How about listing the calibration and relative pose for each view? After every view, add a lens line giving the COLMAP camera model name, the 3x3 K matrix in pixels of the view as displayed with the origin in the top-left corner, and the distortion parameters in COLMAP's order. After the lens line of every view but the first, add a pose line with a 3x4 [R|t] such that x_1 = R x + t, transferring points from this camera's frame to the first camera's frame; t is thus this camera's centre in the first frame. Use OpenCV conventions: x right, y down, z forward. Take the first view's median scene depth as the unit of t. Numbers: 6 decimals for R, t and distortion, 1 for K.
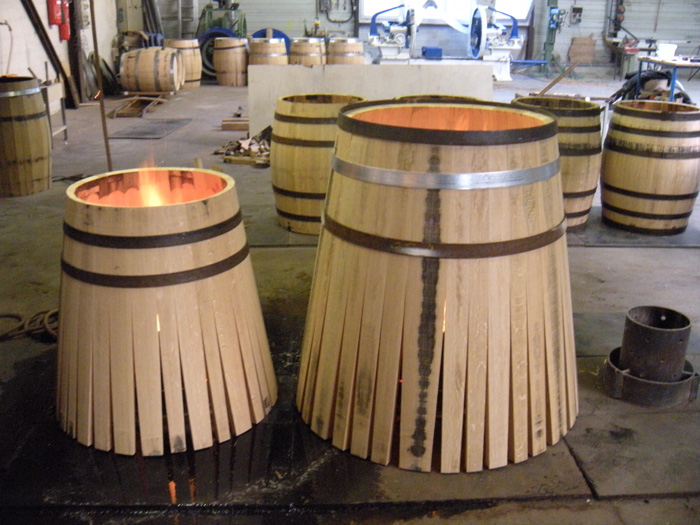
lens RADIAL K [[777.3, 0, 346.2], [0, 777.3, 258.4], [0, 0, 1]] dist [-0.083061, 0.000000]
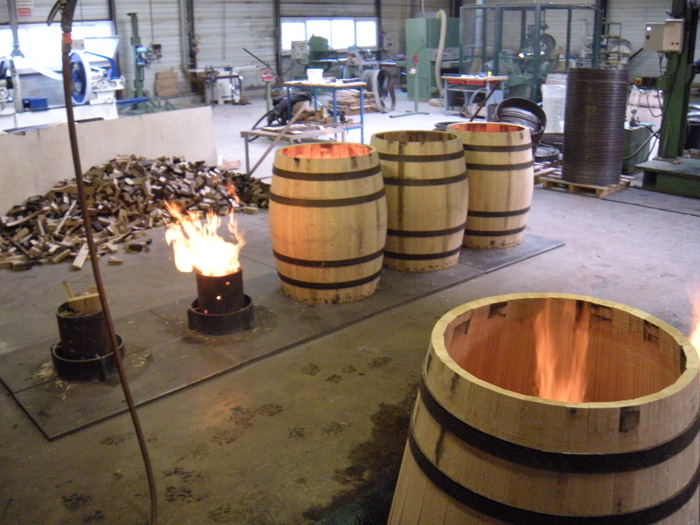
lens RADIAL K [[706.1, 0, 350.3], [0, 706.1, 260.6], [0, 0, 1]] dist [-0.121404, 0.000000]
pose [[0.765152, -0.233924, 0.599851, -0.844490], [0.240734, 0.968032, 0.070430, -0.279563], [-0.597151, 0.090515, 0.797006, 0.722124]]
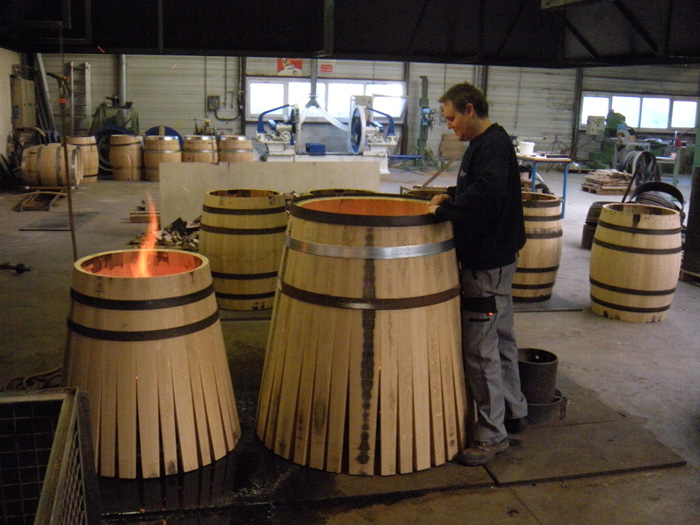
lens RADIAL K [[777.3, 0, 350.7], [0, 777.3, 263.7], [0, 0, 1]] dist [-0.083061, 0.000000]
pose [[0.986515, -0.019530, 0.162504, -0.110872], [0.037289, 0.993564, -0.106961, 0.049757], [-0.159369, 0.111578, 0.980893, -0.259479]]
